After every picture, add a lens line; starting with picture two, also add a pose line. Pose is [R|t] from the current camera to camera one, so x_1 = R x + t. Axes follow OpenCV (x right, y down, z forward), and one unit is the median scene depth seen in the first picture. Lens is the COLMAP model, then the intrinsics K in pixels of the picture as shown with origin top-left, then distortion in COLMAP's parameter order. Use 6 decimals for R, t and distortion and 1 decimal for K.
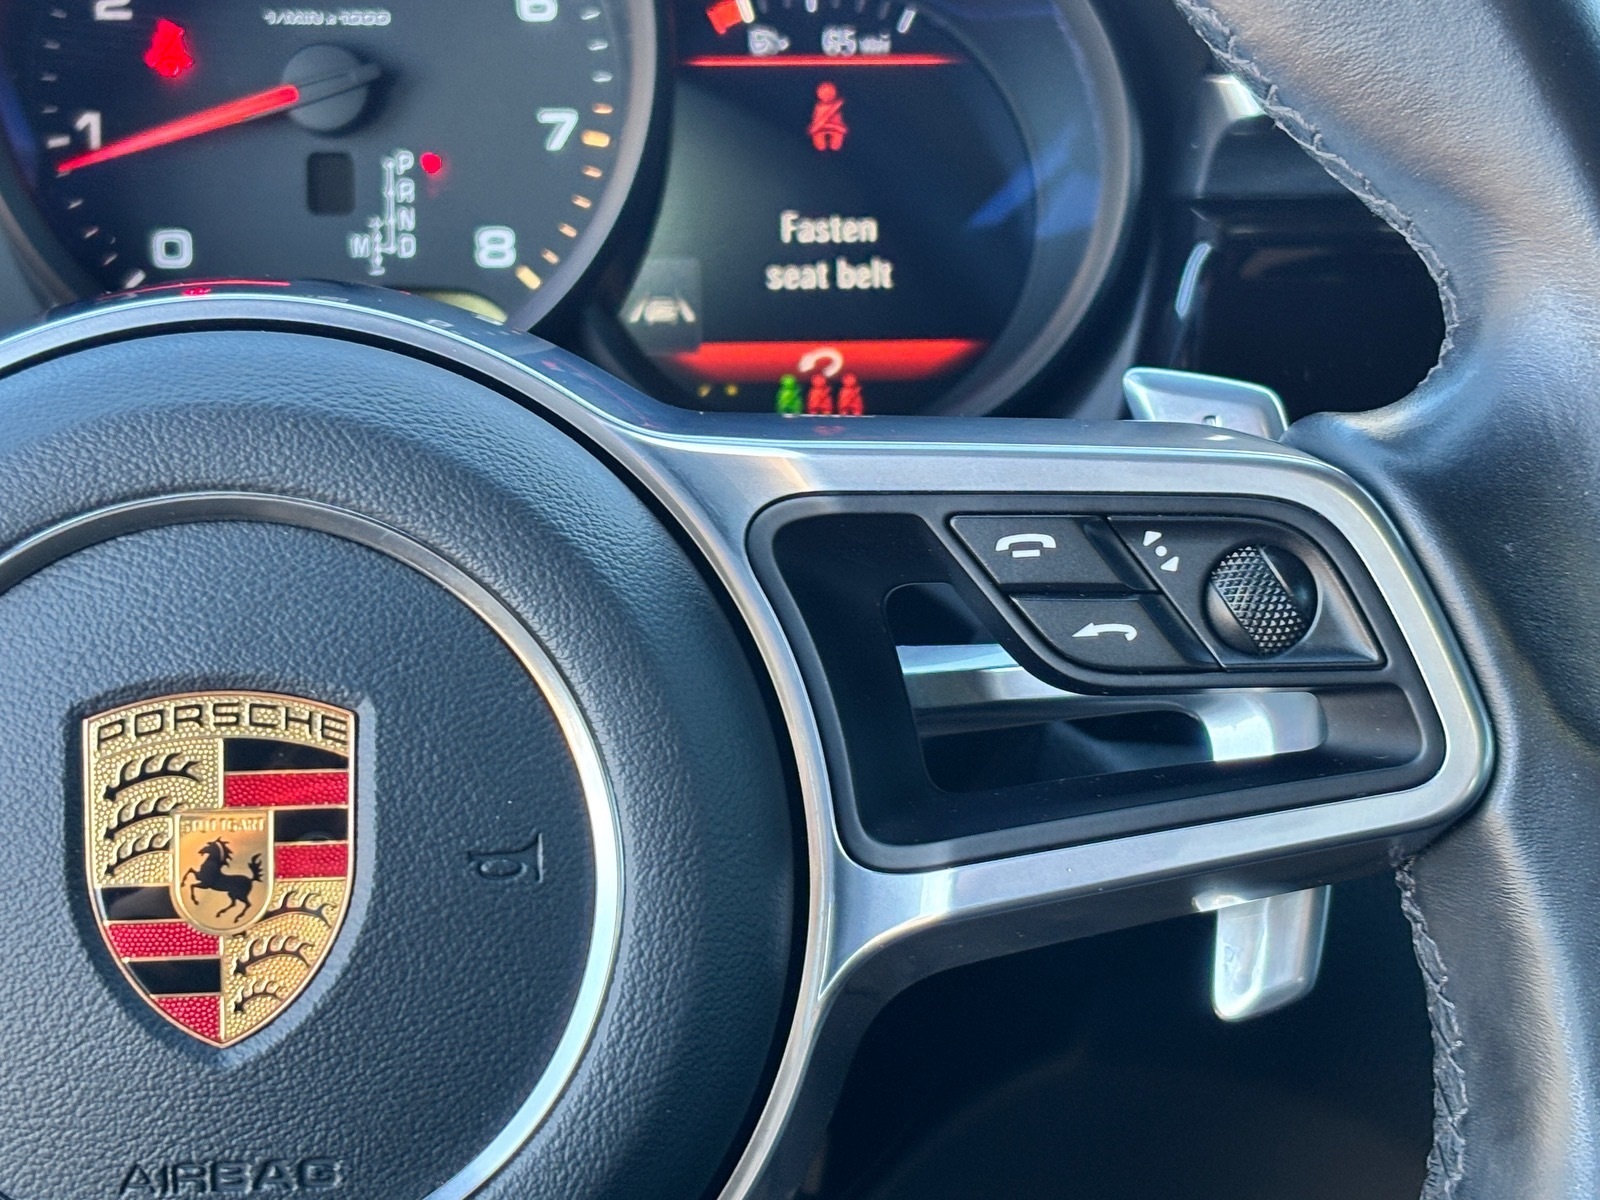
lens RADIAL K [[3270.0, 0, 804.1], [0, 3270.0, 594.8], [0, 0, 1]] dist [0.123813, 0.000000]
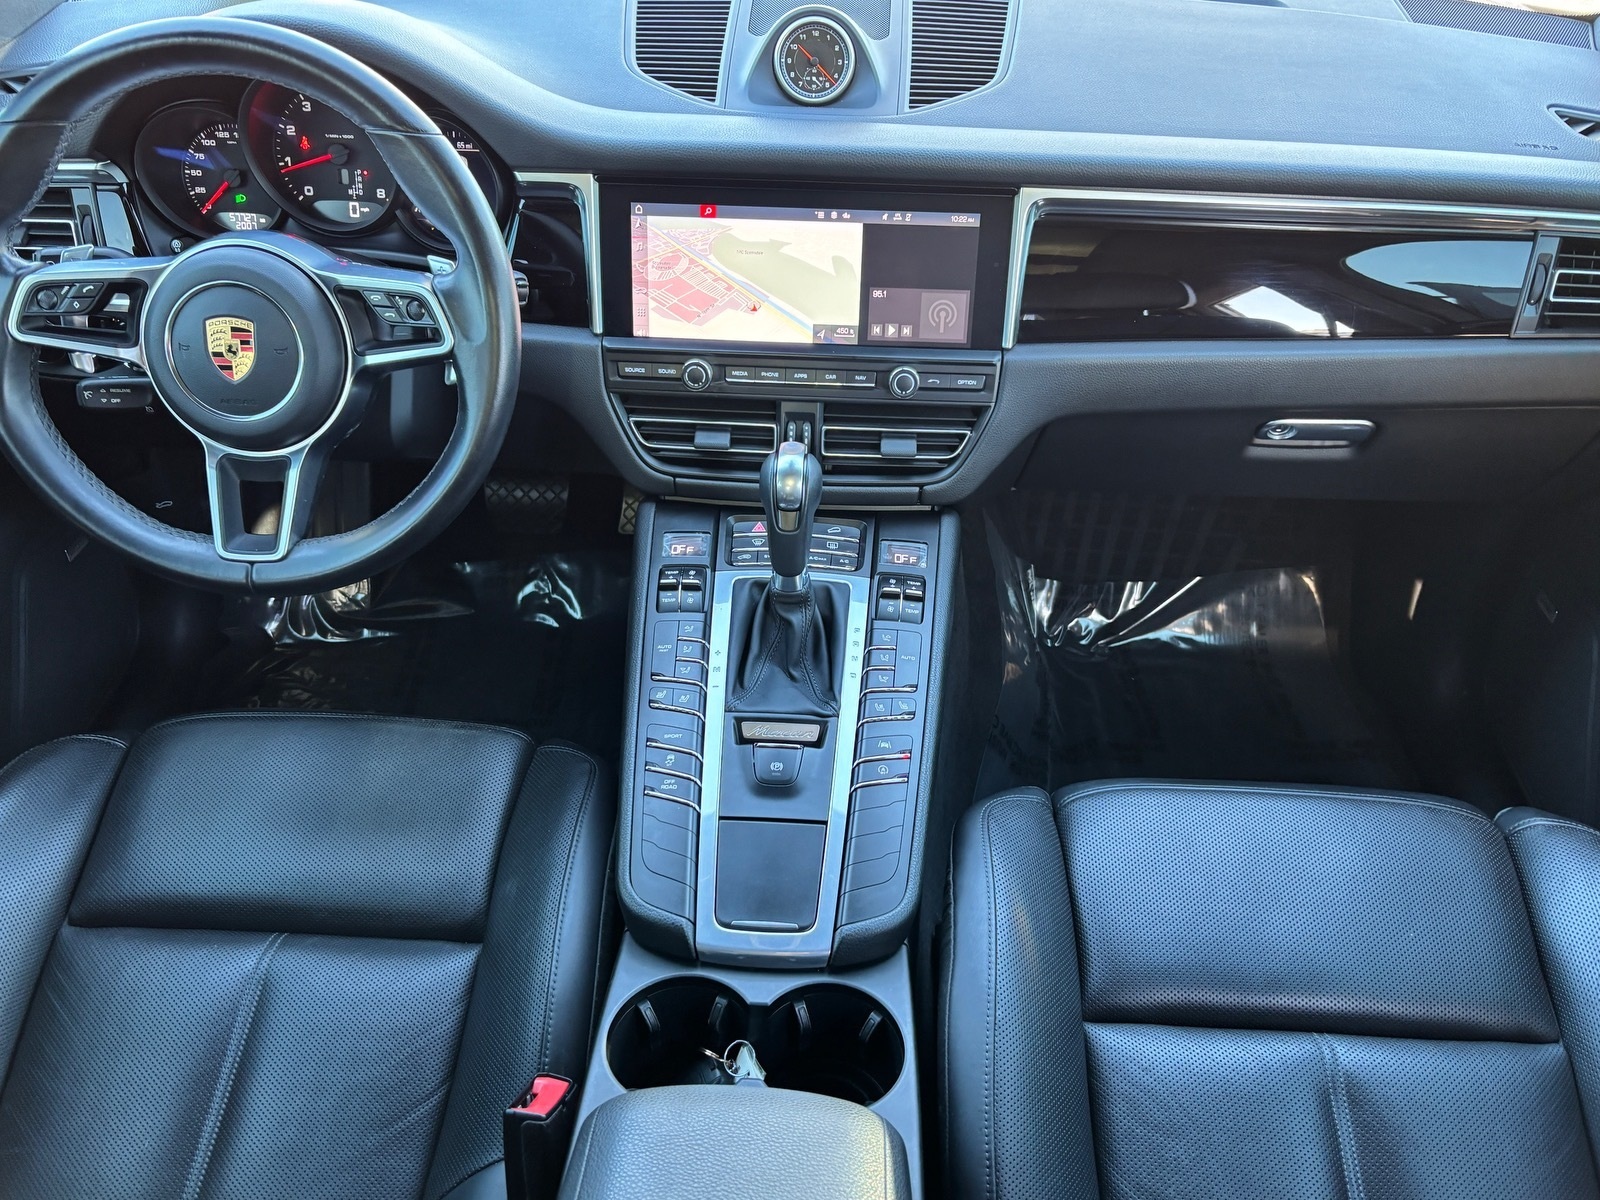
lens RADIAL K [[1280.8, 0, 809.3], [0, 1280.8, 618.1], [0, 0, 1]] dist [0.027656, -0.025325]
pose [[0.992440, 0.082667, -0.090718, 1.054611], [-0.047685, 0.940788, 0.335626, -0.274658], [0.113091, -0.328762, 0.937617, -1.143630]]
